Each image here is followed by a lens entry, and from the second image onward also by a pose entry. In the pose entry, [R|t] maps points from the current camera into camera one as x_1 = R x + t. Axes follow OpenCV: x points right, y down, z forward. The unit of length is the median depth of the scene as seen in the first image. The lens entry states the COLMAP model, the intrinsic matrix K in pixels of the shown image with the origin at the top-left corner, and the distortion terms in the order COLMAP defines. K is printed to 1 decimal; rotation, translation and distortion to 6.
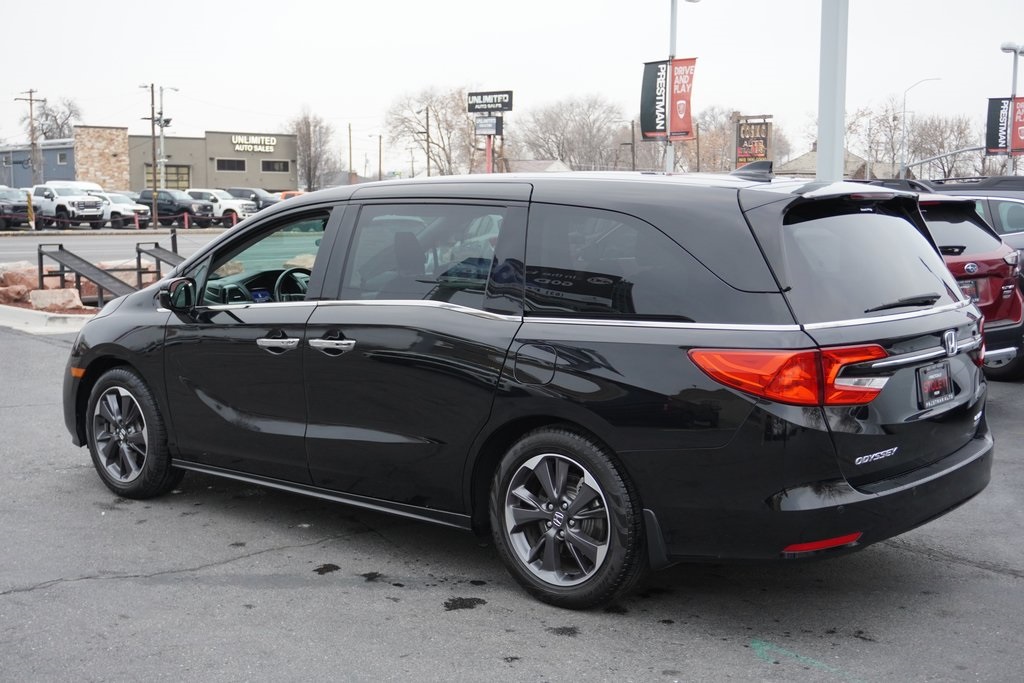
lens RADIAL K [[1250.3, 0, 512.0], [0, 1250.3, 341.5], [0, 0, 1]] dist [0.002089, 0.017499]
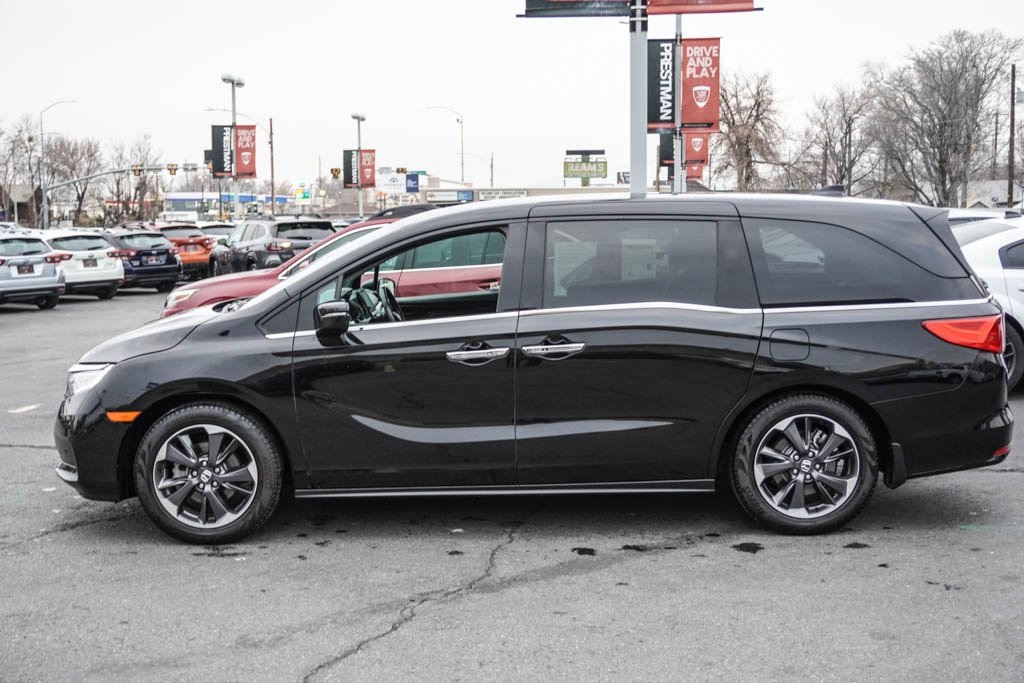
lens RADIAL K [[1250.3, 0, 512.0], [0, 1250.3, 341.5], [0, 0, 1]] dist [0.002089, 0.017499]
pose [[0.771924, -0.071717, 0.631657, -0.866846], [0.082648, 0.996505, 0.012140, -0.020768], [-0.630320, 0.042834, 0.775153, 0.175655]]
